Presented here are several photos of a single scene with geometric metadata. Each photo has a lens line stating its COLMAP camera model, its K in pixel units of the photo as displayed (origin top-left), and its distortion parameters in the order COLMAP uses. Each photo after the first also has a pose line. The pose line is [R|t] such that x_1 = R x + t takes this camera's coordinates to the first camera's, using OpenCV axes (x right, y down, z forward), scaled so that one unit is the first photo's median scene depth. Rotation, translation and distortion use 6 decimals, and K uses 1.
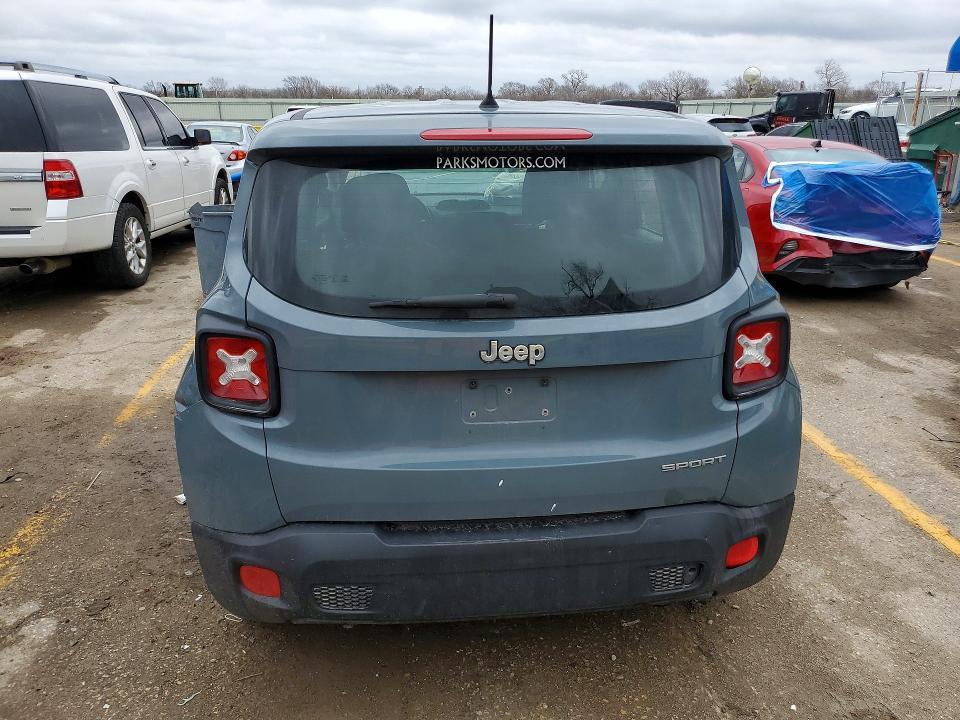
lens RADIAL K [[769.8, 0, 490.5], [0, 769.8, 358.5], [0, 0, 1]] dist [0.000671, 0.011702]
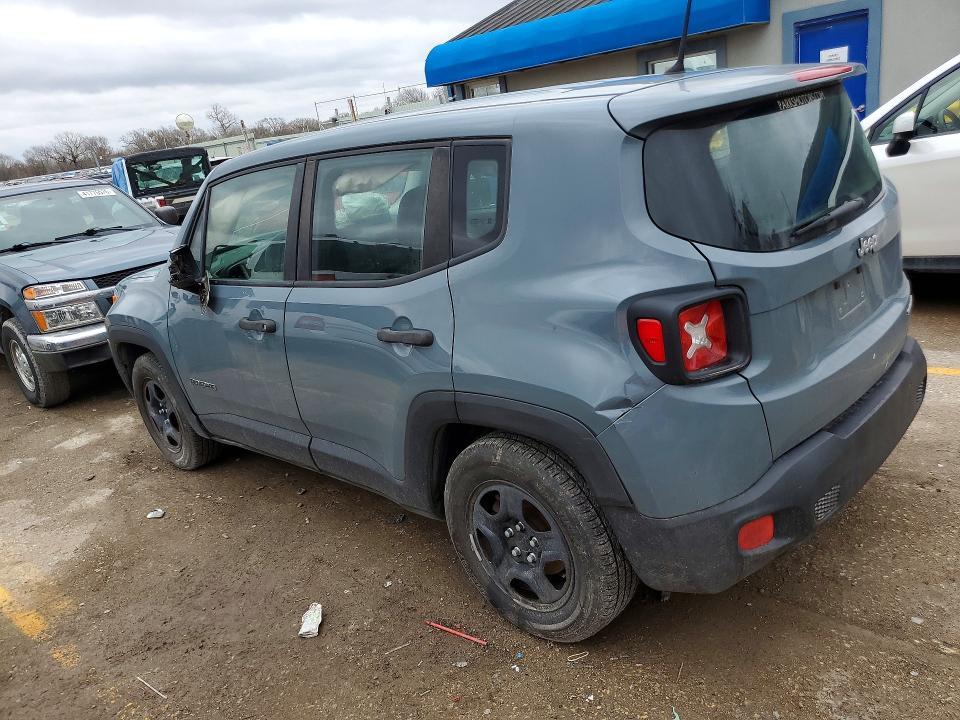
lens RADIAL K [[769.8, 0, 490.5], [0, 769.8, 358.5], [0, 0, 1]] dist [0.000671, 0.011702]
pose [[0.732232, -0.308719, 0.607066, -0.553622], [0.342671, 0.937318, 0.063342, -0.056684], [-0.588569, 0.161643, 0.792123, 0.181606]]
